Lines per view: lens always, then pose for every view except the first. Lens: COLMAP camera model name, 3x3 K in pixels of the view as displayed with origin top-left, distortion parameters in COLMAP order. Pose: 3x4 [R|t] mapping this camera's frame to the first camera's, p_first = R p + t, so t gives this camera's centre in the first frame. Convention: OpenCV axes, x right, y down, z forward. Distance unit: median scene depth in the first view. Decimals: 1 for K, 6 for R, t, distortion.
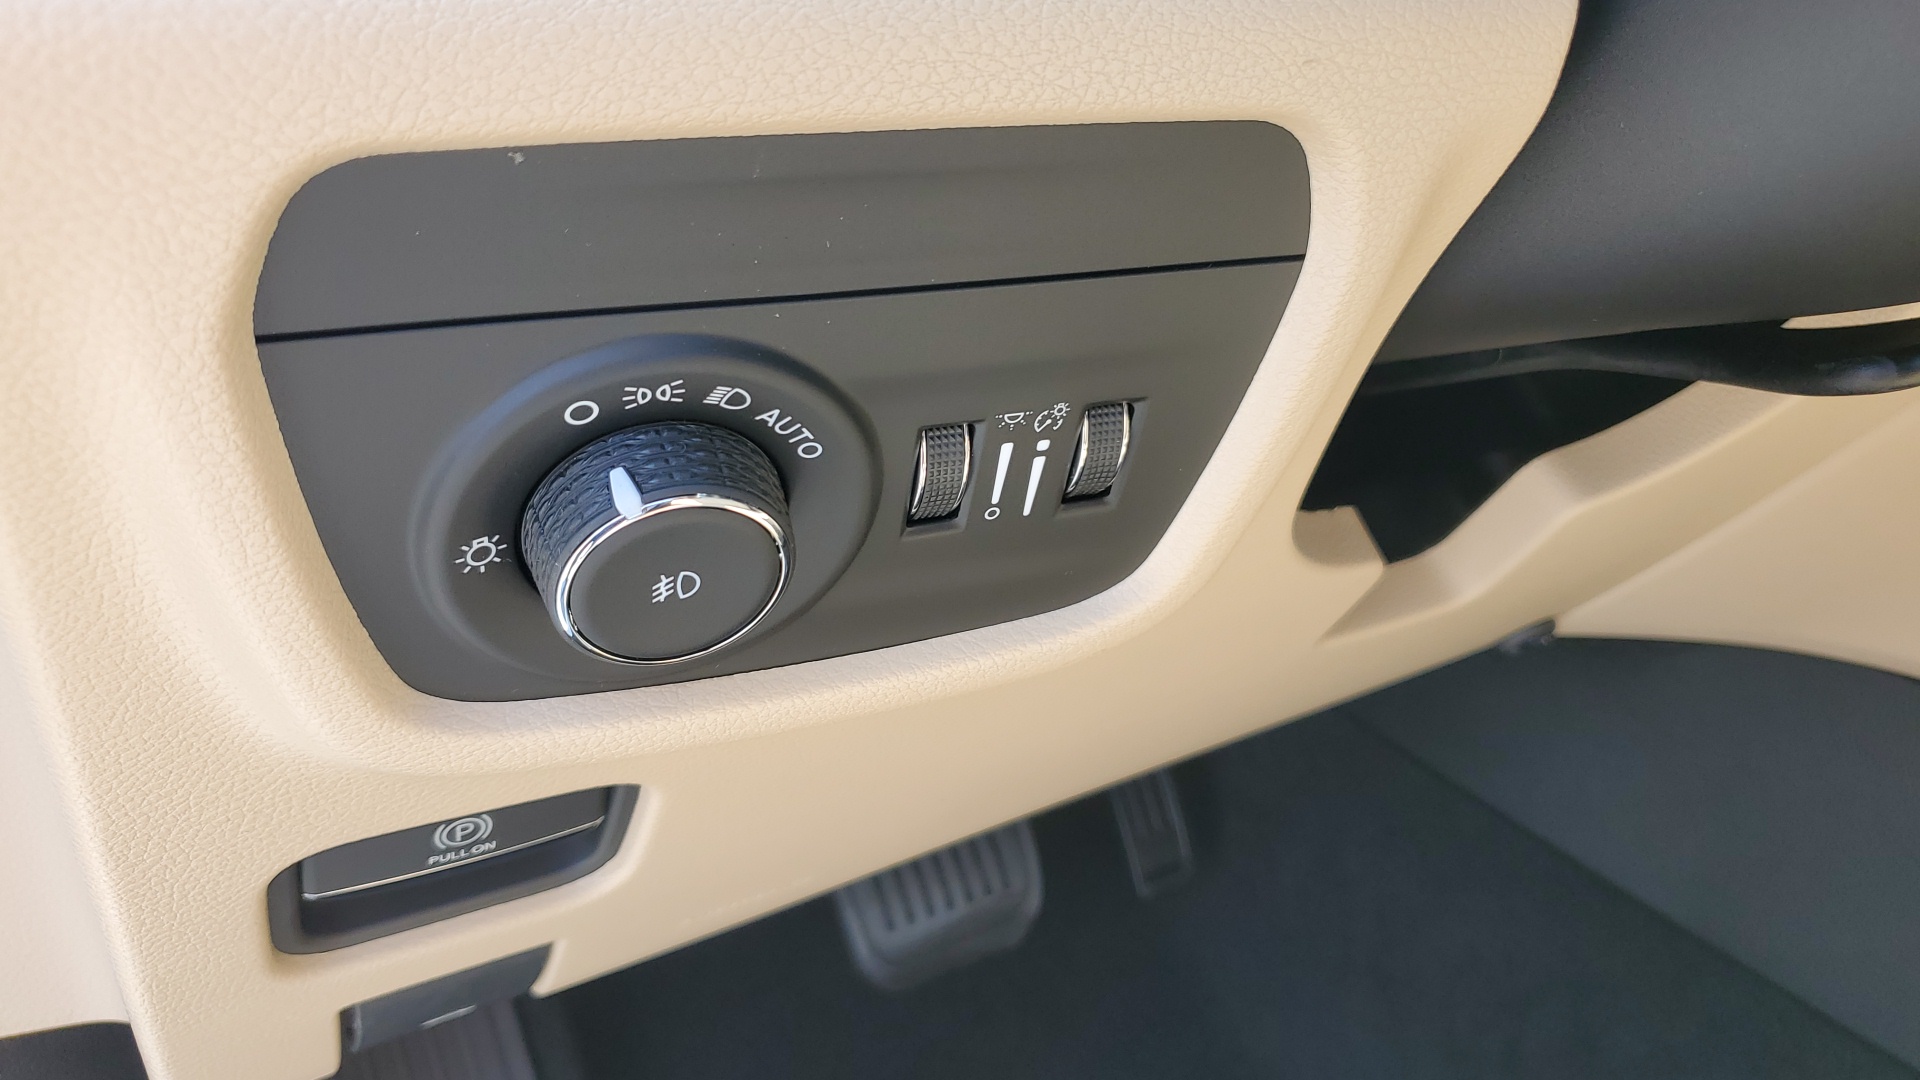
lens RADIAL K [[1527.0, 0, 960.0], [0, 1527.0, 540.0], [0, 0, 1]] dist [0.025441, -0.005191]
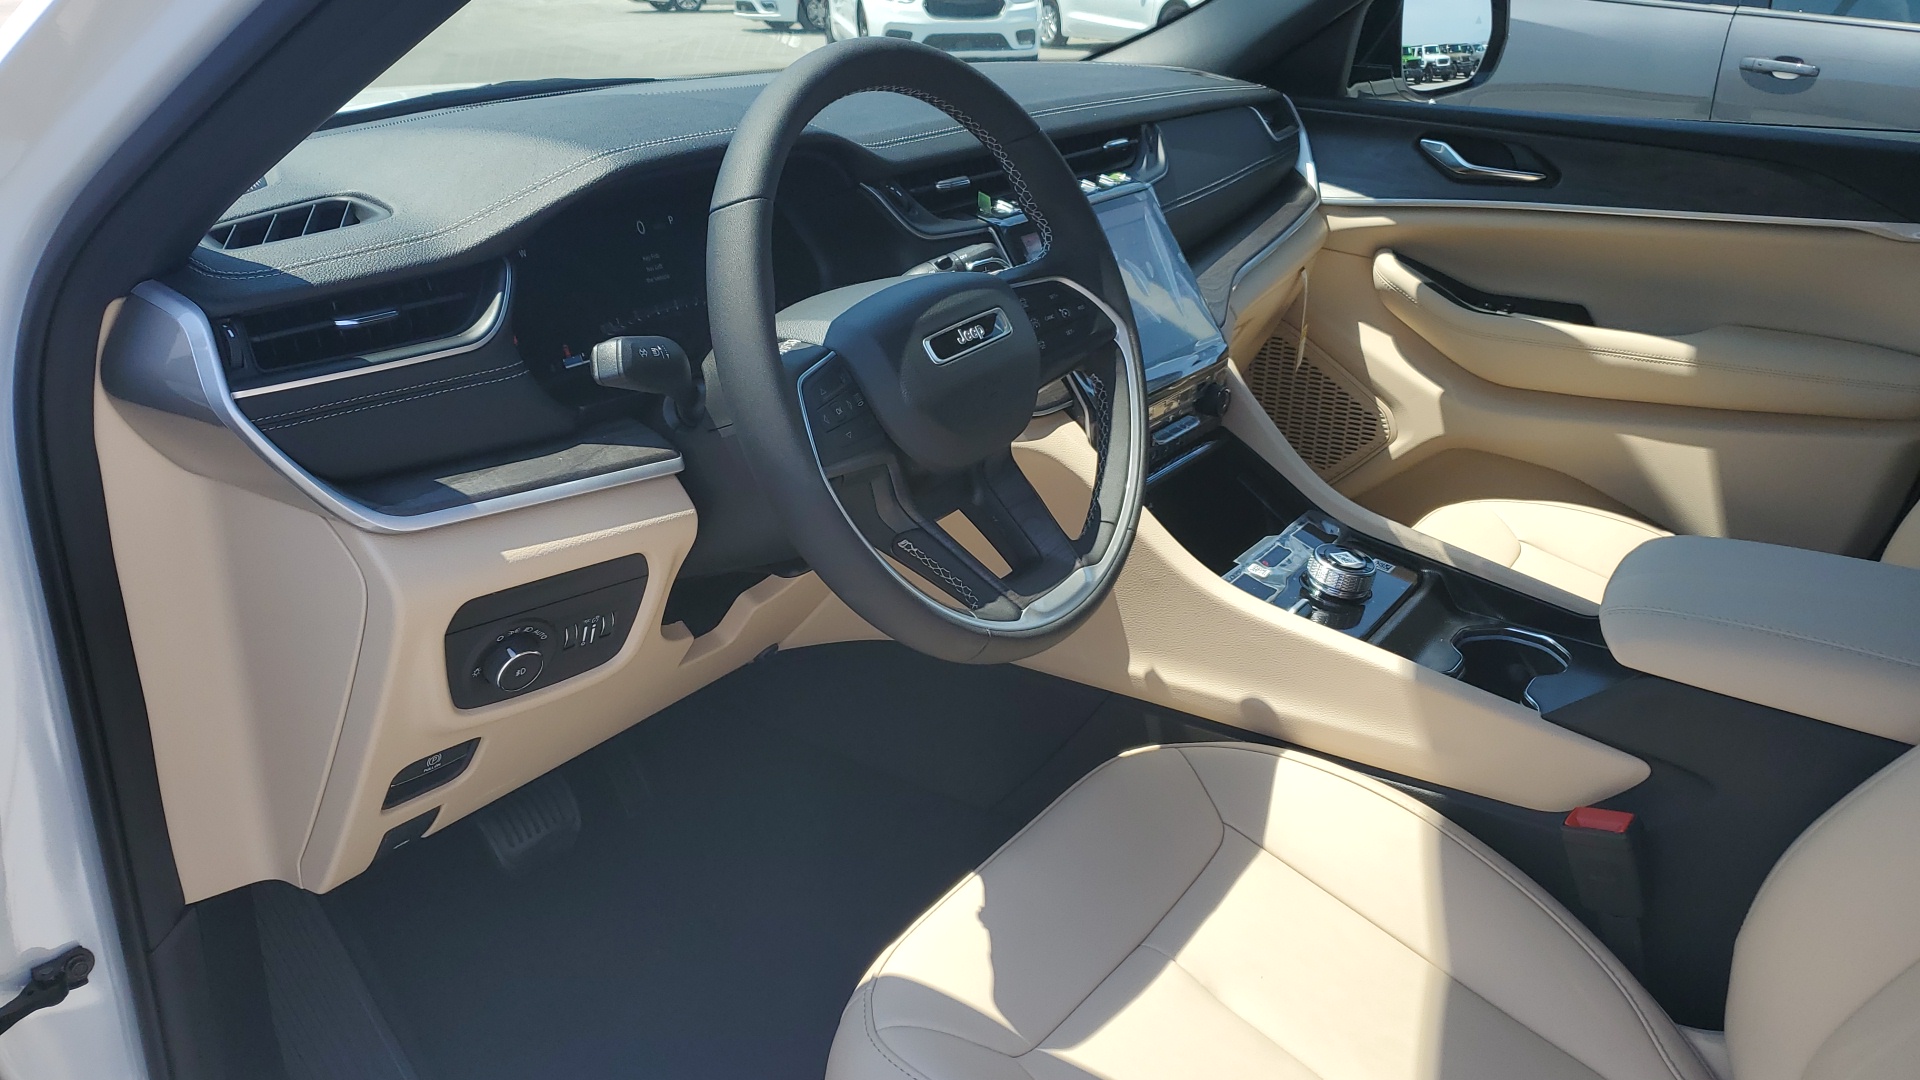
lens RADIAL K [[1527.0, 0, 960.0], [0, 1527.0, 540.0], [0, 0, 1]] dist [0.025441, -0.005191]
pose [[0.920066, -0.142020, 0.365114, -0.511432], [0.158771, 0.987184, -0.016105, -0.066646], [-0.358148, 0.072788, 0.930823, -3.228234]]
